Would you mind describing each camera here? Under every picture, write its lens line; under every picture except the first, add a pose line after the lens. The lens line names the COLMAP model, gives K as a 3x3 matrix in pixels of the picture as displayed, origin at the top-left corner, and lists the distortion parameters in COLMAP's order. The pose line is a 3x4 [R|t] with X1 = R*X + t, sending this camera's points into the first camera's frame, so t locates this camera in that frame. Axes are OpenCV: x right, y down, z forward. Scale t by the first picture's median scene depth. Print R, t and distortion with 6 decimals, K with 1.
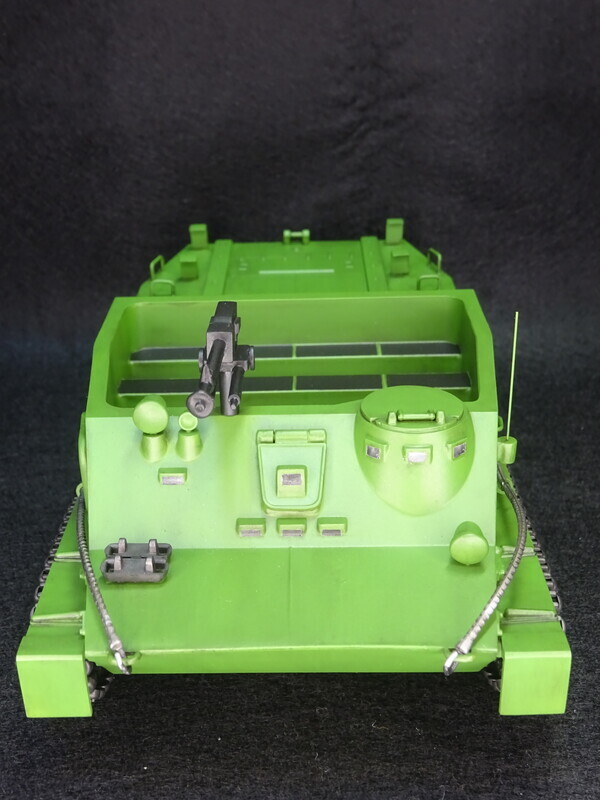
lens RADIAL K [[1088.6, 0, 300.0], [0, 1088.6, 400.0], [0, 0, 1]] dist [-0.010241, 0.002583]
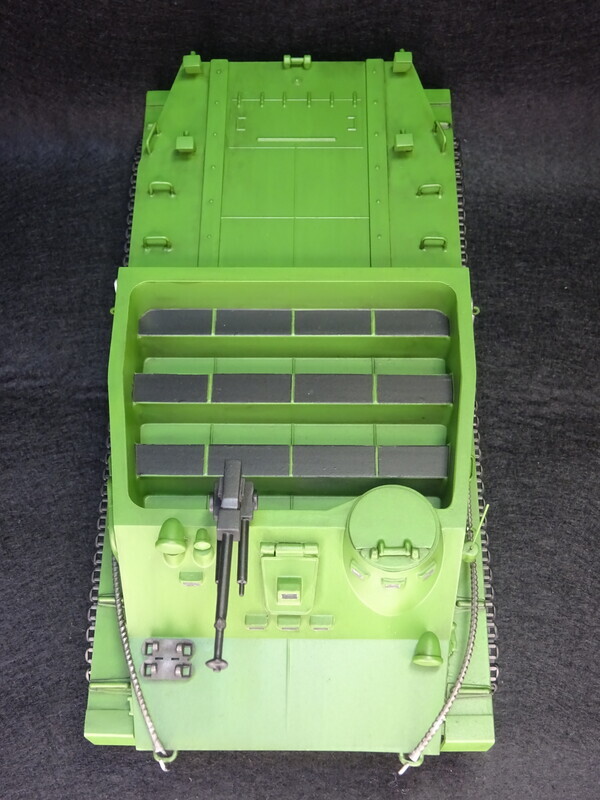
lens RADIAL K [[1088.6, 0, 300.0], [0, 1088.6, 400.0], [0, 0, 1]] dist [-0.010241, 0.002583]
pose [[0.999905, 0.011930, 0.006966, -0.003745], [-0.013756, 0.813288, 0.581698, -0.449758], [0.001275, -0.581739, 0.813375, 0.072753]]
